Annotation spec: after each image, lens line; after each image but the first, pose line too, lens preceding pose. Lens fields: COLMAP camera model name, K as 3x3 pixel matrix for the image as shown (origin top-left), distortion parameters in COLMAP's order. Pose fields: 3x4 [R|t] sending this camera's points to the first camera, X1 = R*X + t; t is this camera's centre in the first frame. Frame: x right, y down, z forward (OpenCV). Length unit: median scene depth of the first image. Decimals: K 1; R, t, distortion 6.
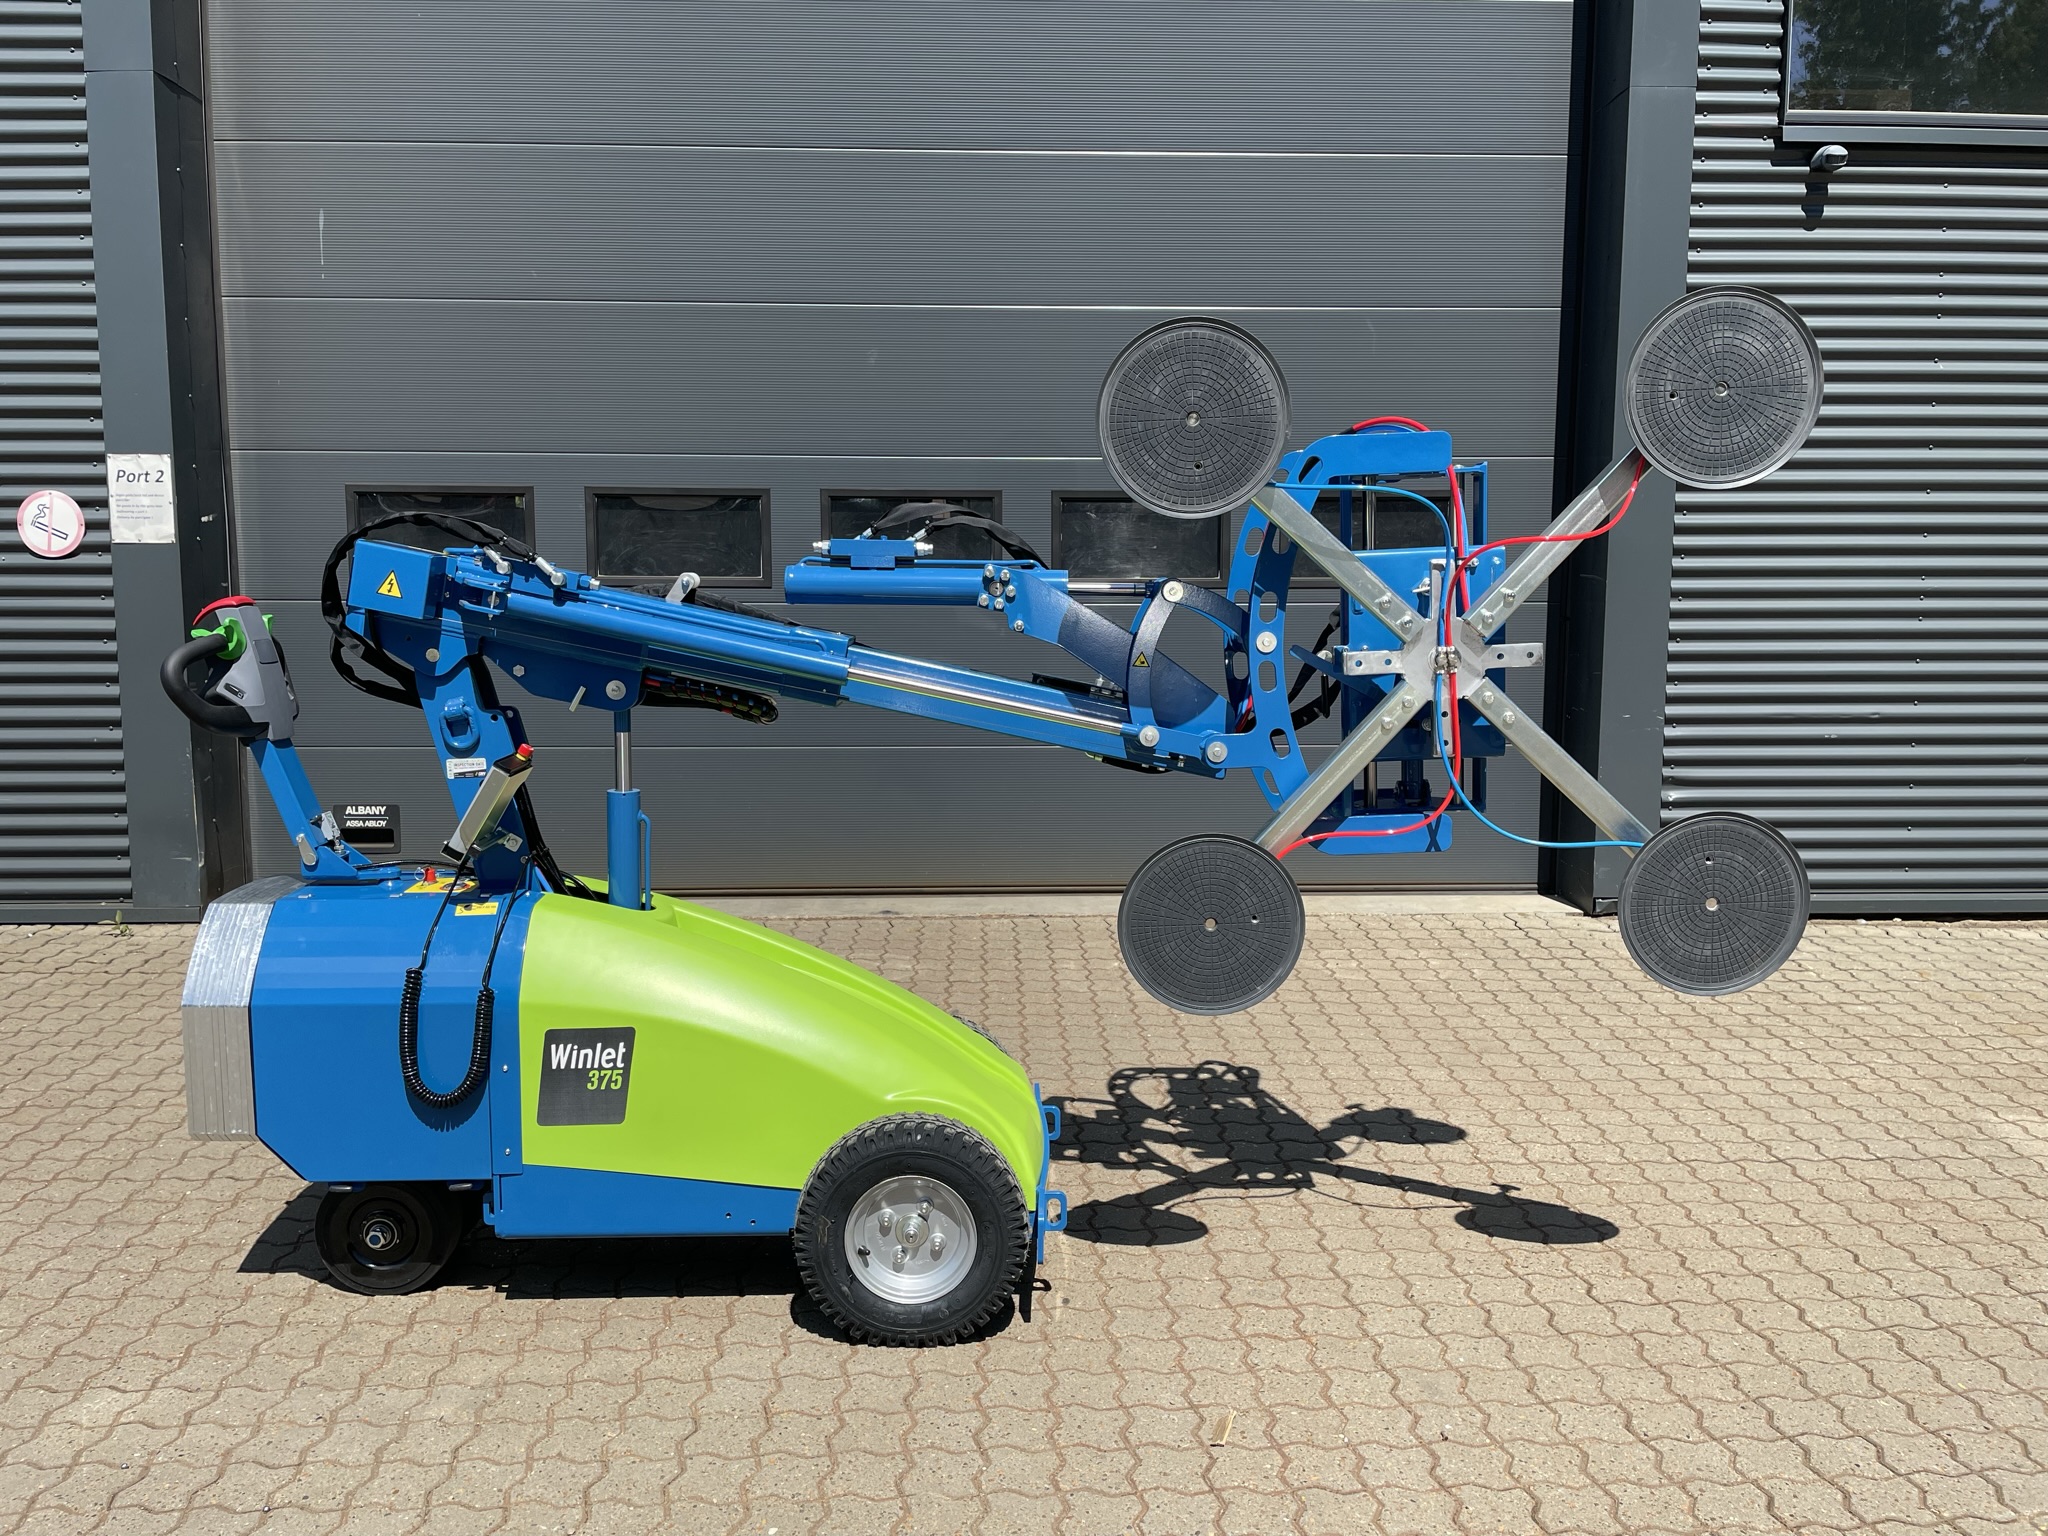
lens RADIAL K [[1552.0, 0, 1030.8], [0, 1552.0, 758.5], [0, 0, 1]] dist [0.088798, -0.117631]
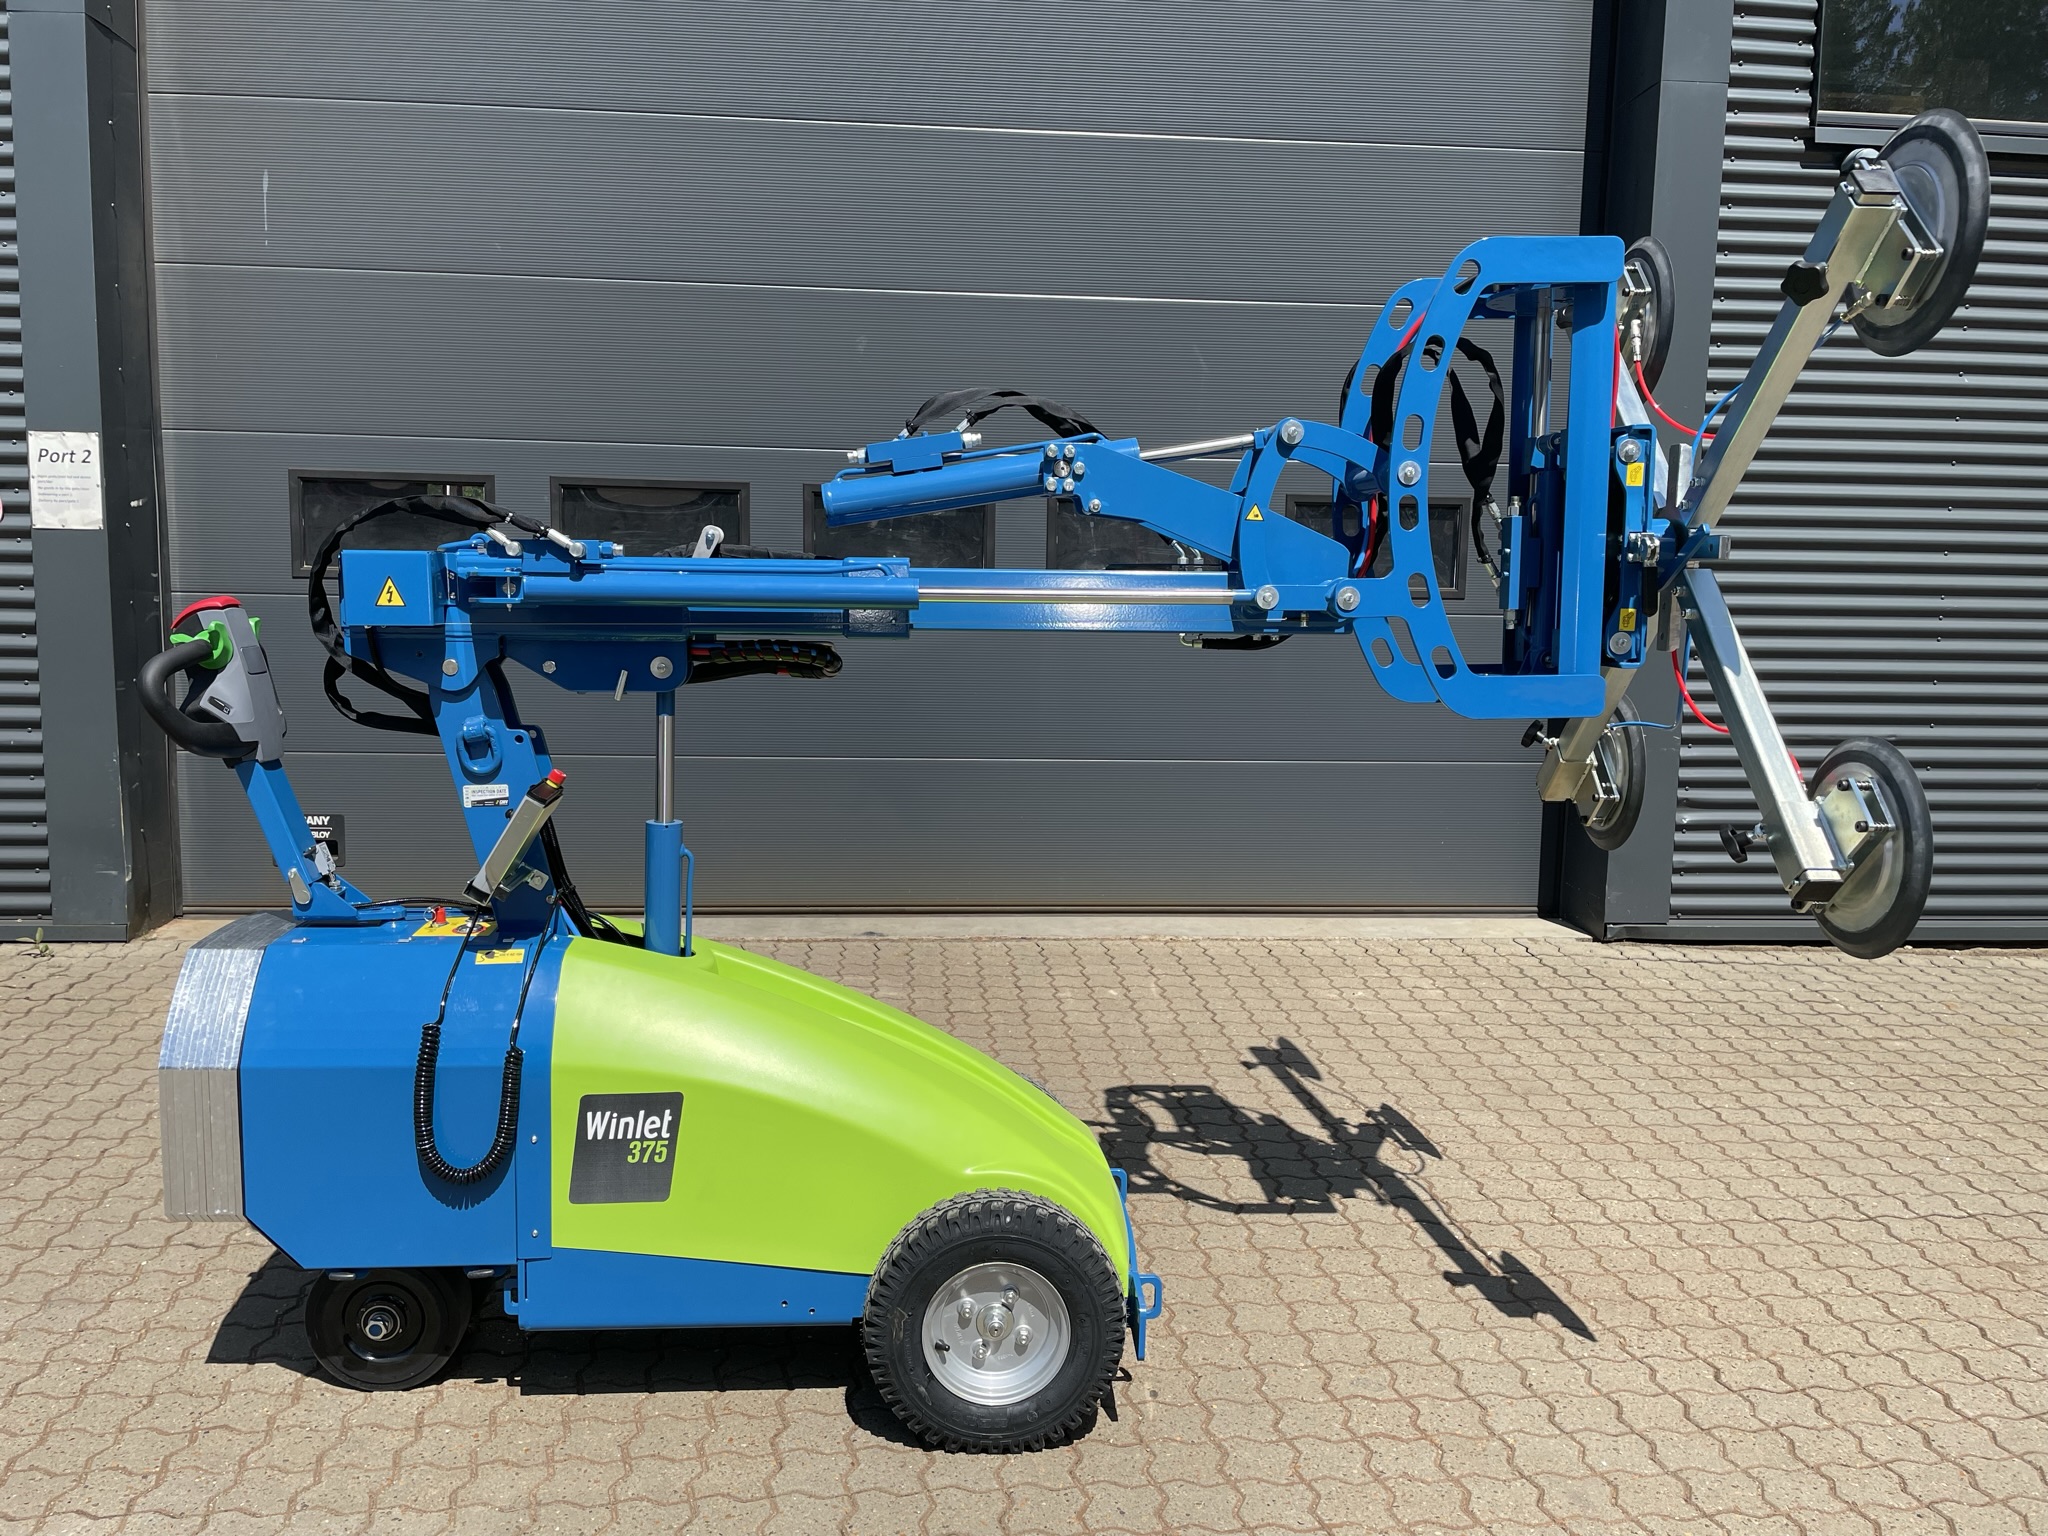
lens RADIAL K [[1552.0, 0, 1010.4], [0, 1552.0, 769.7], [0, 0, 1]] dist [0.088798, -0.117631]
pose [[0.998835, 0.010771, 0.047041, -0.085230], [-0.011163, 0.999905, 0.008073, -0.014968], [-0.046950, -0.008588, 0.998860, 0.084702]]
